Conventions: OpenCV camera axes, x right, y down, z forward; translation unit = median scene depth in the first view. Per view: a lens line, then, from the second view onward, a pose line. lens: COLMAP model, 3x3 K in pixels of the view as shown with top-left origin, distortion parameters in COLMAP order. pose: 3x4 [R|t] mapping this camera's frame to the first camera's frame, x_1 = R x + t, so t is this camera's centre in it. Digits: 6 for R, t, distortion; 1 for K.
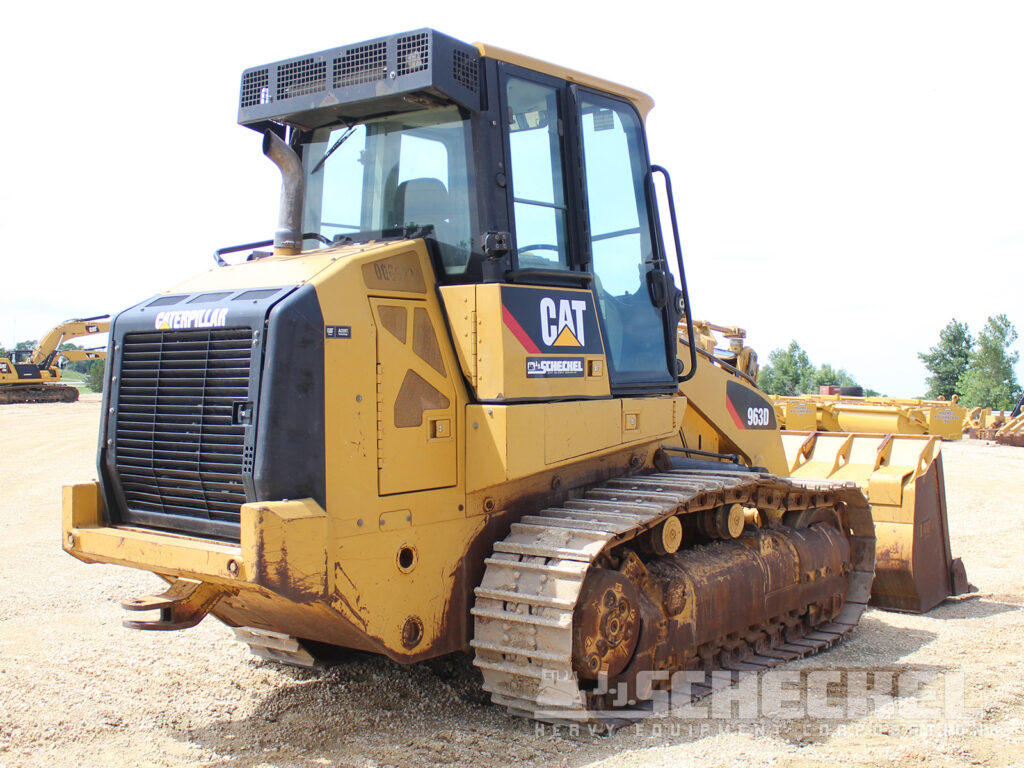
lens RADIAL K [[1237.5, 0, 512.0], [0, 1237.5, 384.0], [0, 0, 1]] dist [-0.146789, -0.001734]
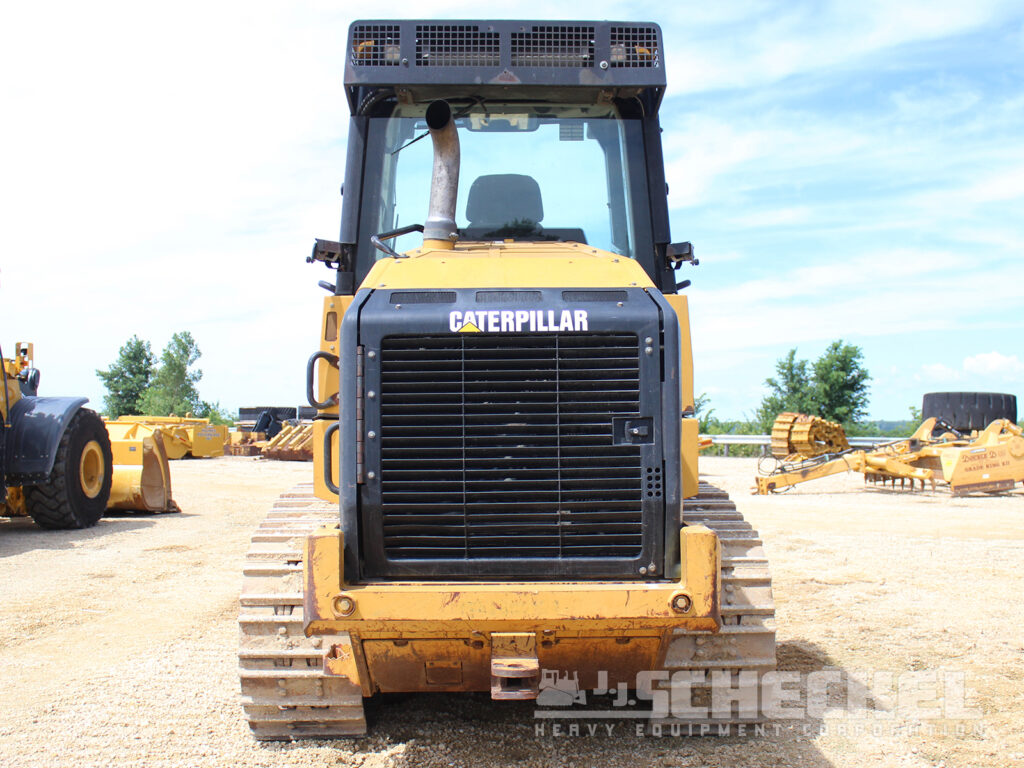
lens RADIAL K [[1274.2, 0, 512.0], [0, 1274.2, 384.0], [0, 0, 1]] dist [-0.135154, -0.088271]
pose [[0.769645, -0.002914, 0.638465, -0.727268], [0.012493, 0.999867, -0.010495, -0.000874], [-0.638350, 0.016054, 0.769579, 0.296065]]
